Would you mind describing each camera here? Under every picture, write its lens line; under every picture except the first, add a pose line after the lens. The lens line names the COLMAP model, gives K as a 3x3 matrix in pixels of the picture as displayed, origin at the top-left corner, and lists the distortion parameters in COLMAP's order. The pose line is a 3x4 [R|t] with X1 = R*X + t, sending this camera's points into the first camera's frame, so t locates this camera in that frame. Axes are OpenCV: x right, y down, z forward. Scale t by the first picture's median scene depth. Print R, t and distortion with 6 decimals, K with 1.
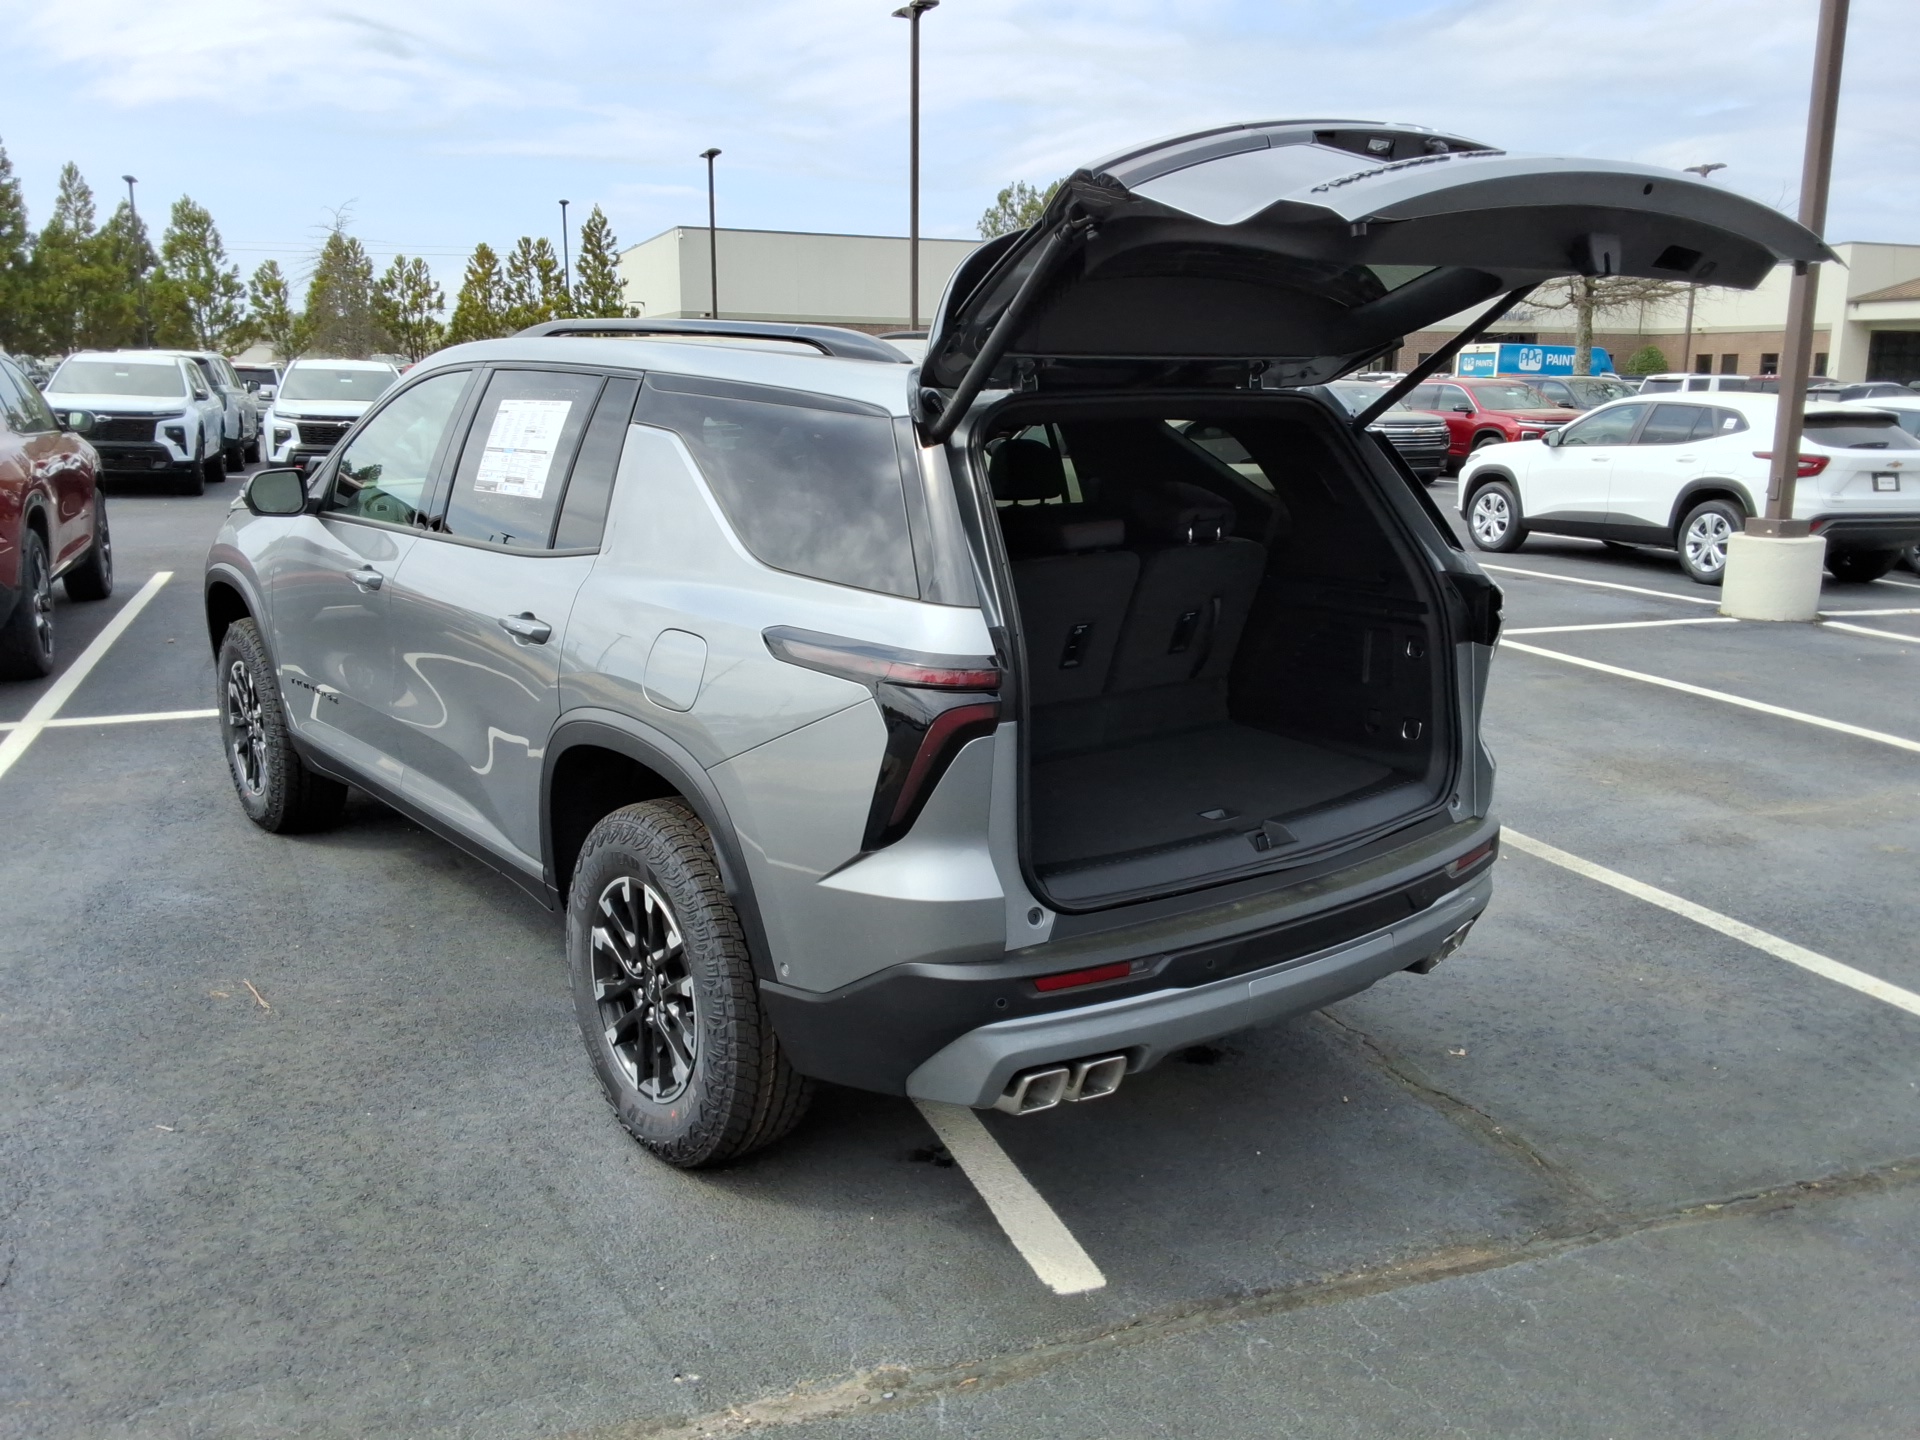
lens RADIAL K [[1533.9, 0, 973.2], [0, 1533.9, 698.8], [0, 0, 1]] dist [0.122479, -0.195205]
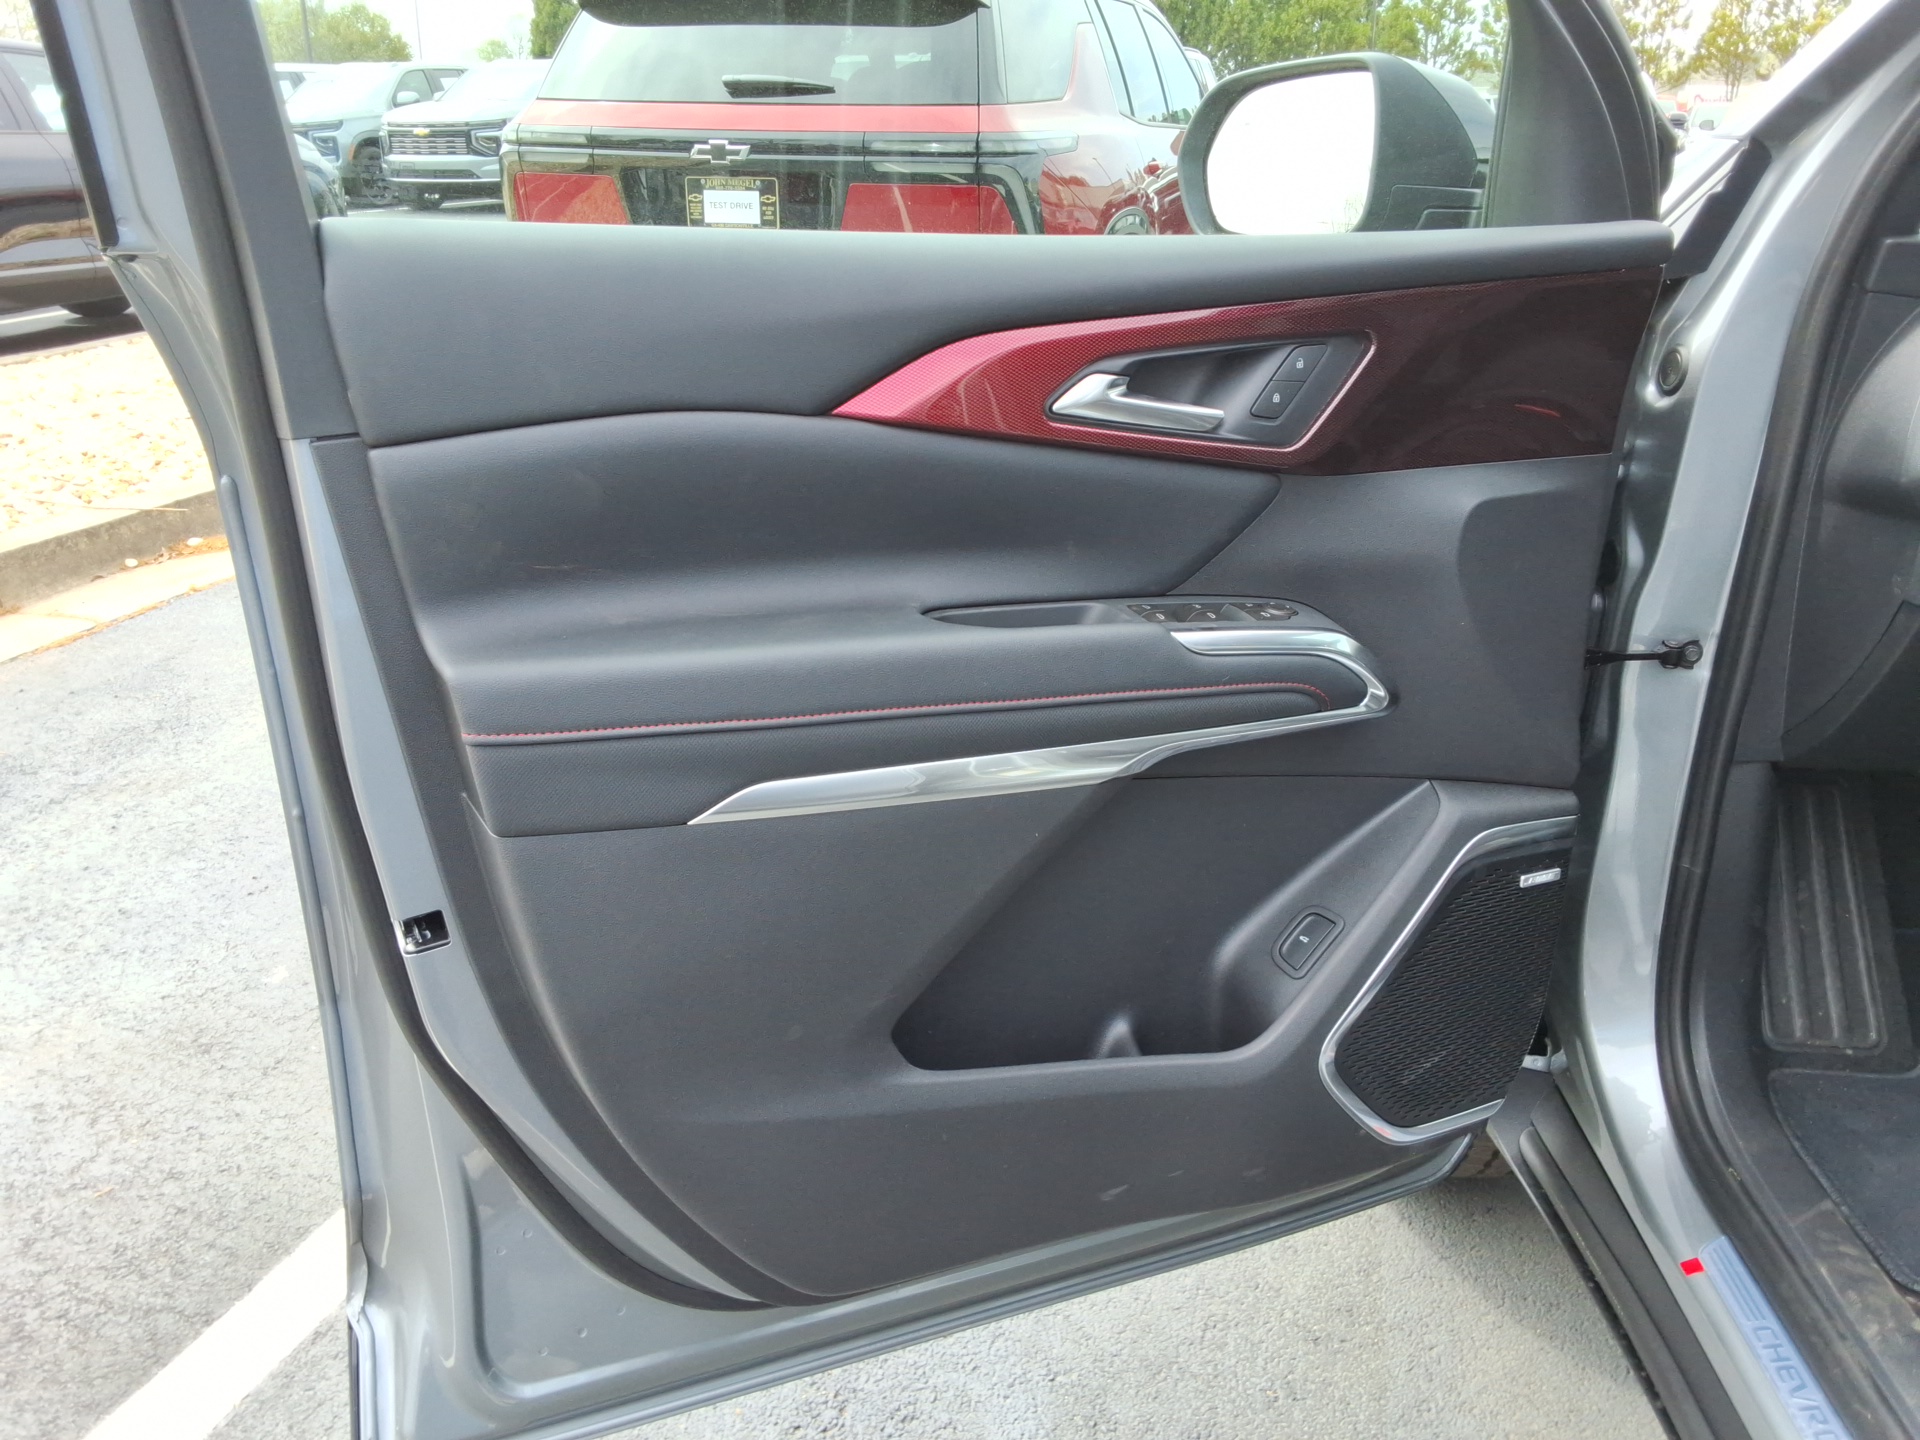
lens RADIAL K [[1553.0, 0, 967.1], [0, 1553.0, 712.1], [0, 0, 1]] dist [0.070854, -0.117850]
pose [[0.757355, 0.230455, -0.610986, -0.405968], [-0.132544, 0.970430, 0.201736, -0.099086], [0.639411, -0.071804, 0.765505, 0.864579]]
